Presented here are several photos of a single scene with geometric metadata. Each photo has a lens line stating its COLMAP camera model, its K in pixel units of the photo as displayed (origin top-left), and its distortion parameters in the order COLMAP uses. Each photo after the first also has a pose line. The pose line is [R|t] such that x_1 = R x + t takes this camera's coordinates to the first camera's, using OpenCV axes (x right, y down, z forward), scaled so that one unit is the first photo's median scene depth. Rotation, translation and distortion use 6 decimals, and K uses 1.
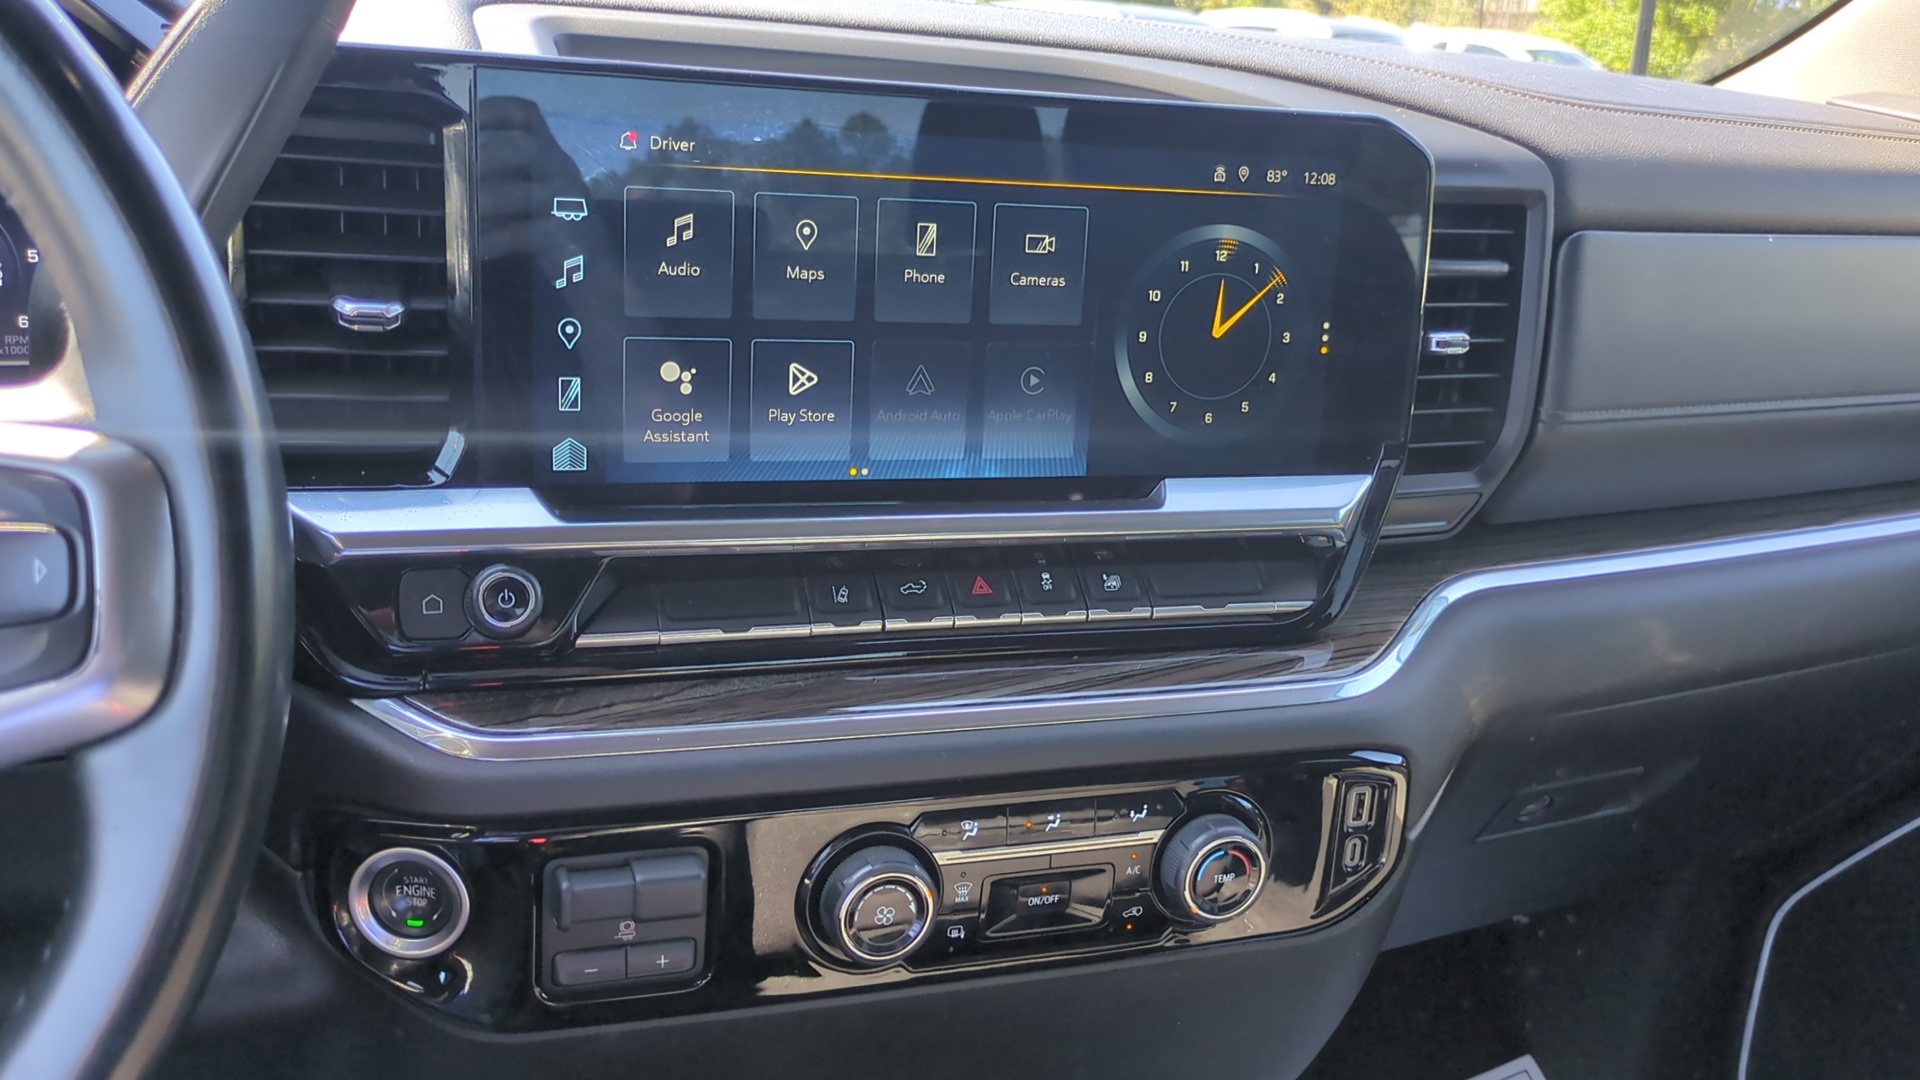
lens RADIAL K [[1465.5, 0, 981.1], [0, 1465.5, 538.0], [0, 0, 1]] dist [0.020303, -0.039976]
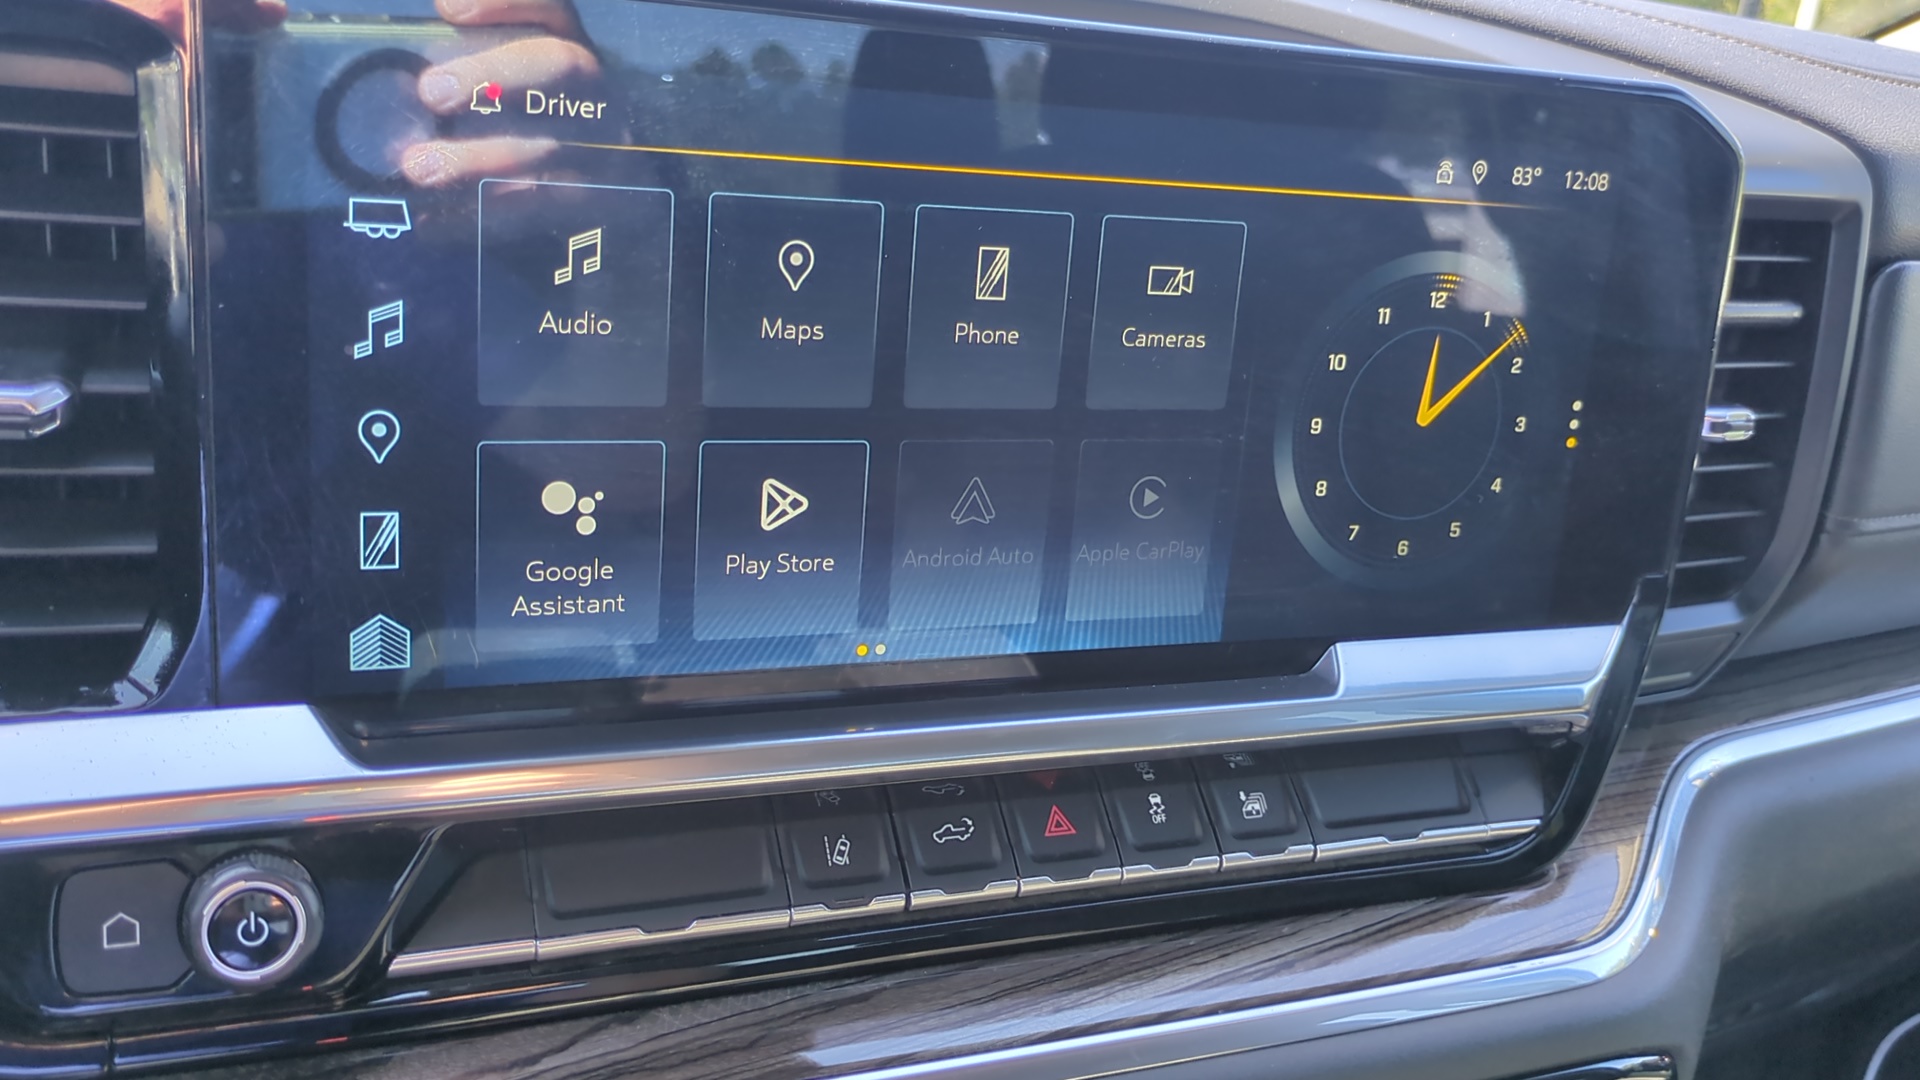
lens RADIAL K [[1465.5, 0, 958.7], [0, 1465.5, 515.6], [0, 0, 1]] dist [0.020303, -0.039976]
pose [[0.998348, 0.014010, 0.055714, -0.082402], [-0.015591, 0.999485, 0.028045, -0.119871], [-0.055292, -0.028867, 0.998053, 0.393718]]
